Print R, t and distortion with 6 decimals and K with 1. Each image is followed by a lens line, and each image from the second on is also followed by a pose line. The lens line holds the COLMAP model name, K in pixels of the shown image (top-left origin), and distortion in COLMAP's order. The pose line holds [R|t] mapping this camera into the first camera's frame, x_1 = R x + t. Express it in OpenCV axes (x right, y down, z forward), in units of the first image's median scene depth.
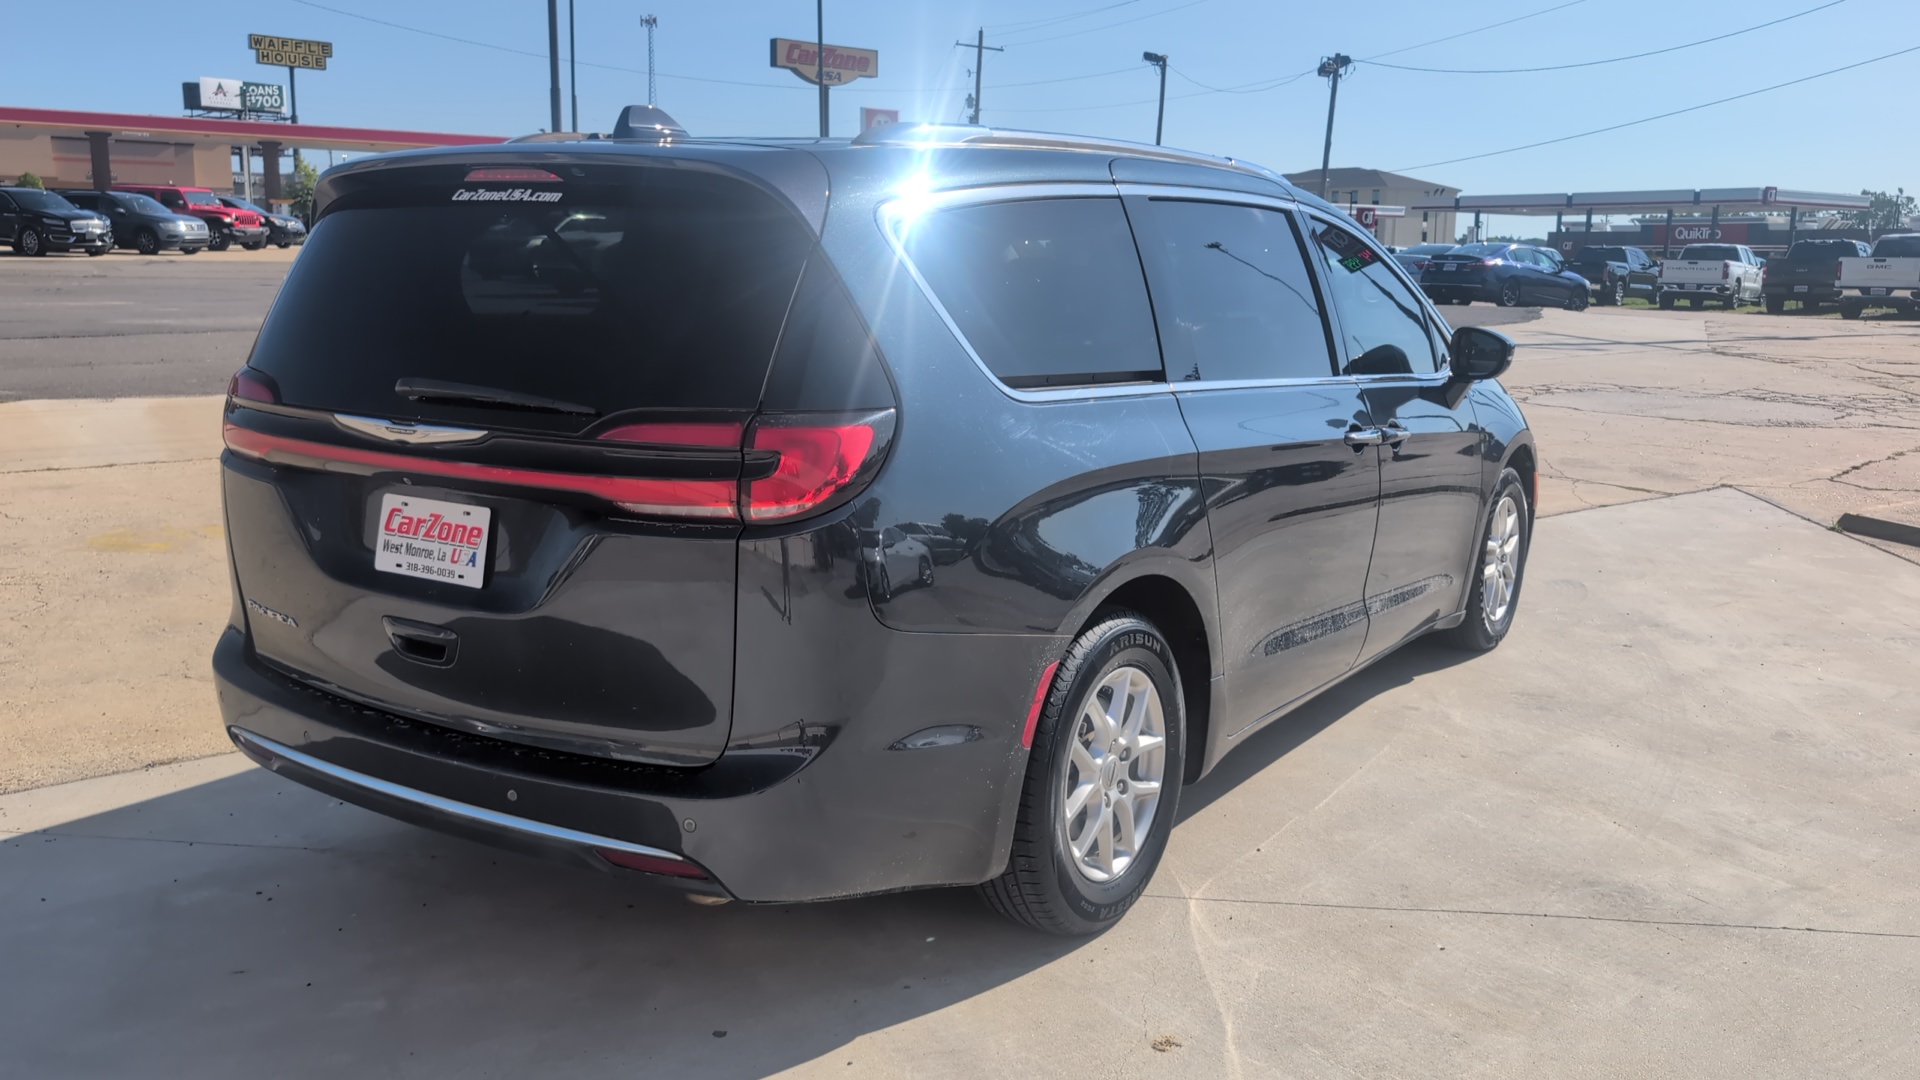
lens RADIAL K [[1616.1, 0, 964.4], [0, 1616.1, 474.4], [0, 0, 1]] dist [0.030356, -0.001354]
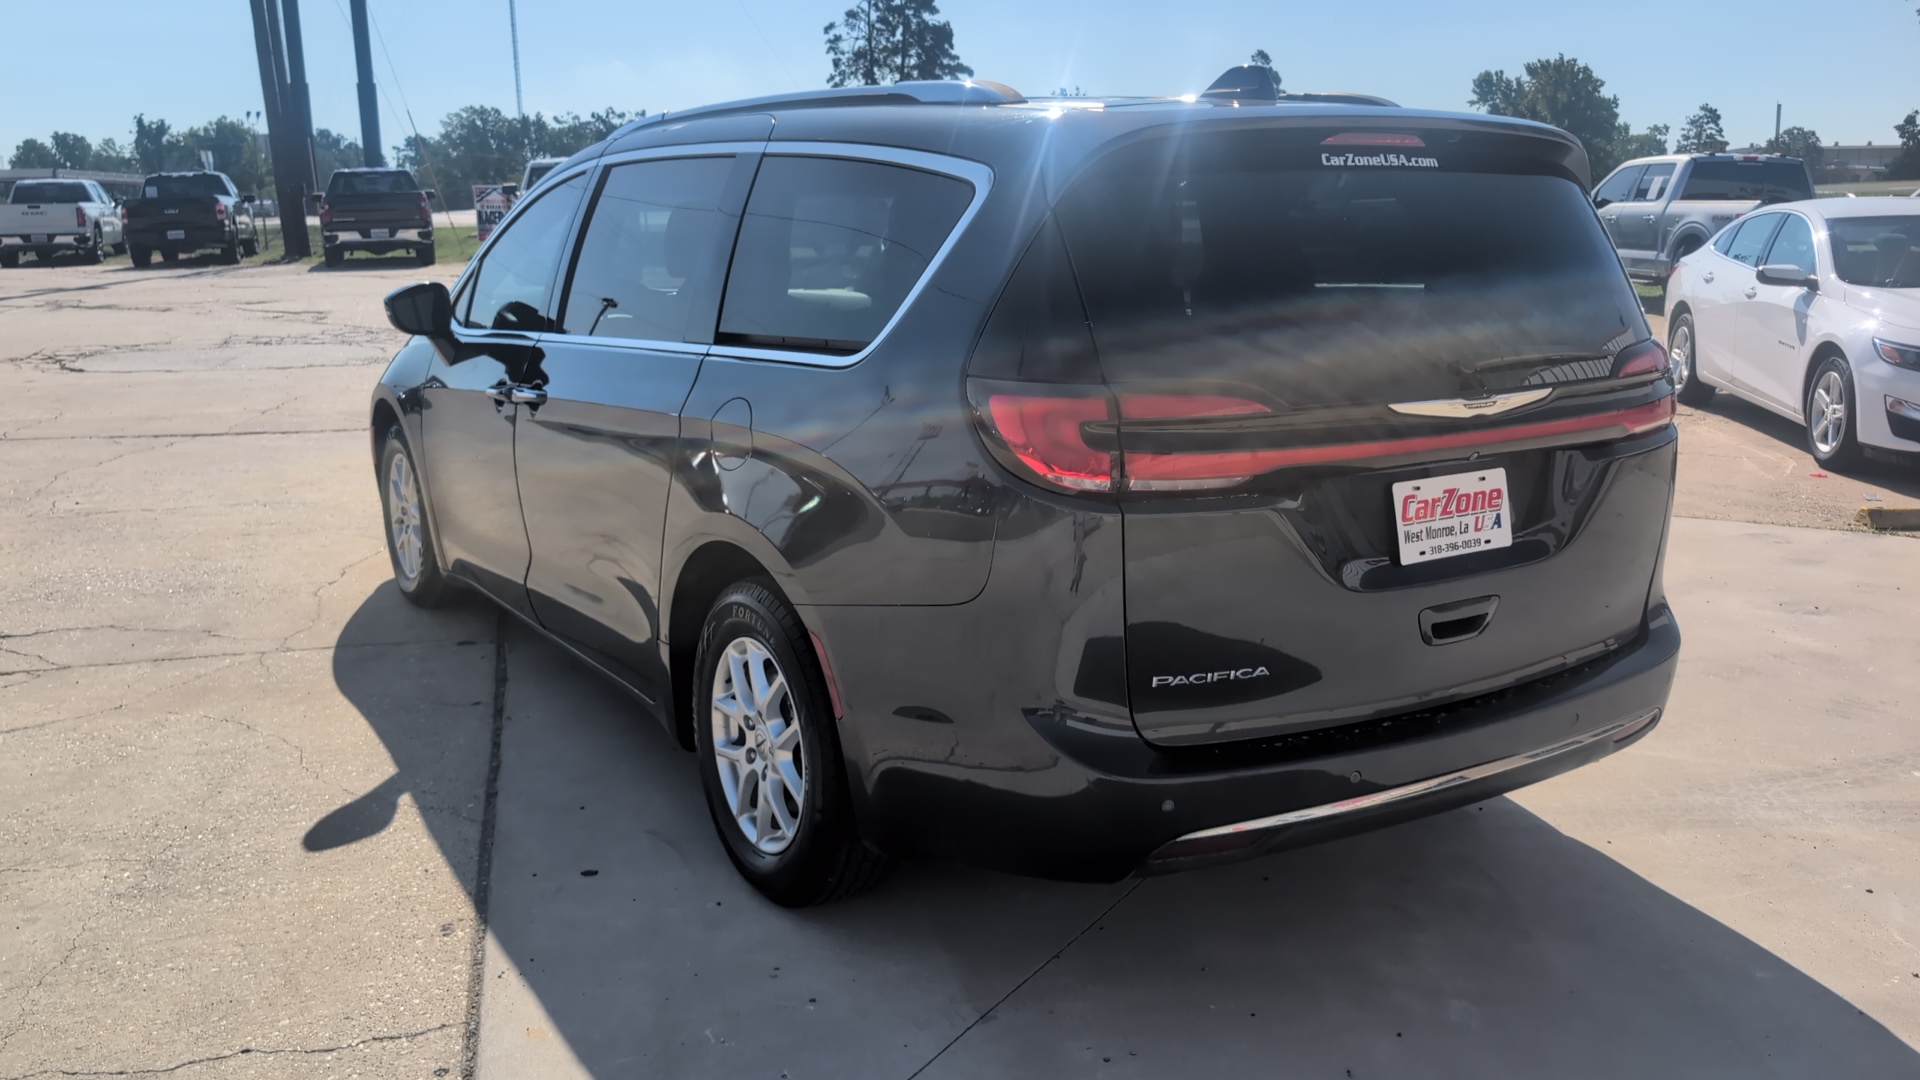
lens RADIAL K [[1649.3, 0, 966.3], [0, 1649.3, 461.2], [0, 0, 1]] dist [0.013605, 0.001584]
pose [[0.414798, -0.162942, 0.895205, -1.310538], [0.142119, 0.983363, 0.113137, -0.143259], [-0.898746, 0.080297, 0.431054, 0.817721]]
